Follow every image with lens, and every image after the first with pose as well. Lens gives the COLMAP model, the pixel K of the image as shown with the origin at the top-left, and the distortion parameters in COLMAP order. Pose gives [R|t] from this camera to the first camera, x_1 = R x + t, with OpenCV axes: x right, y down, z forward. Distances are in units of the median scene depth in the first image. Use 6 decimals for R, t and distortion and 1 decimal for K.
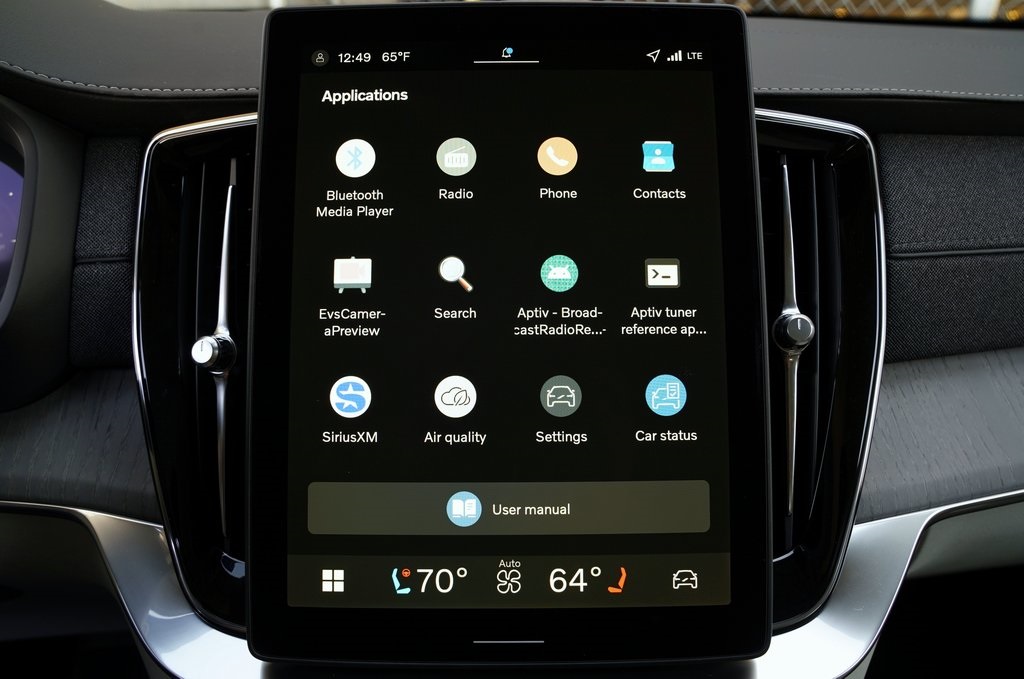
lens RADIAL K [[752.5, 0, 518.5], [0, 752.5, 338.4], [0, 0, 1]] dist [-0.118597, 0.078542]
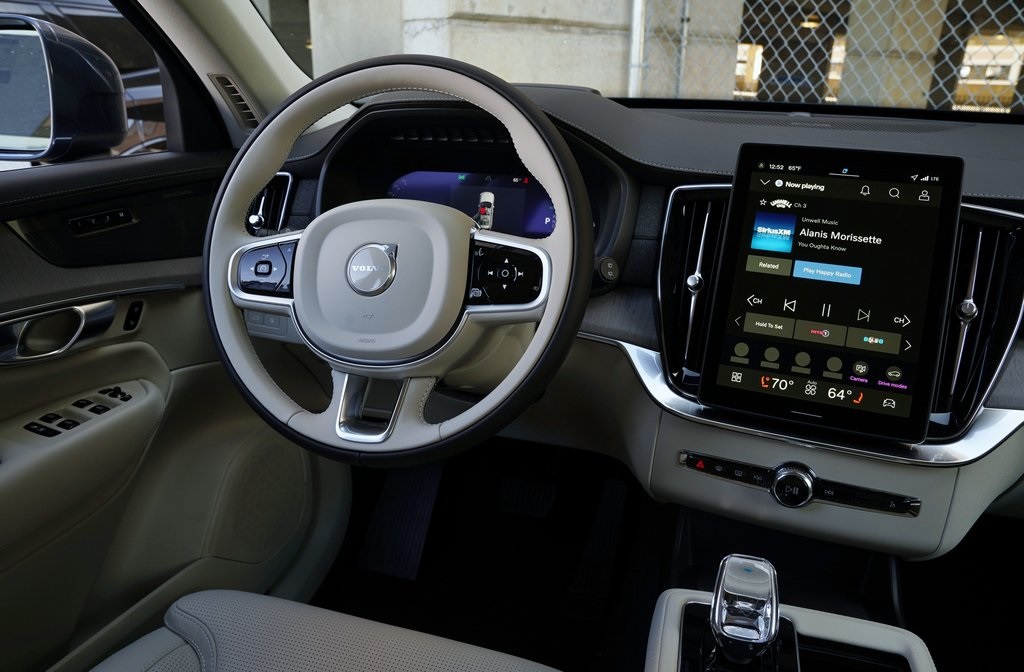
lens RADIAL K [[752.5, 0, 494.1], [0, 752.5, 335.3], [0, 0, 1]] dist [-0.118597, 0.078542]
pose [[0.907070, 0.158524, -0.389992, -0.036316], [-0.168017, 0.985734, 0.009895, 0.279898], [0.385997, 0.056550, 0.920765, -1.491576]]
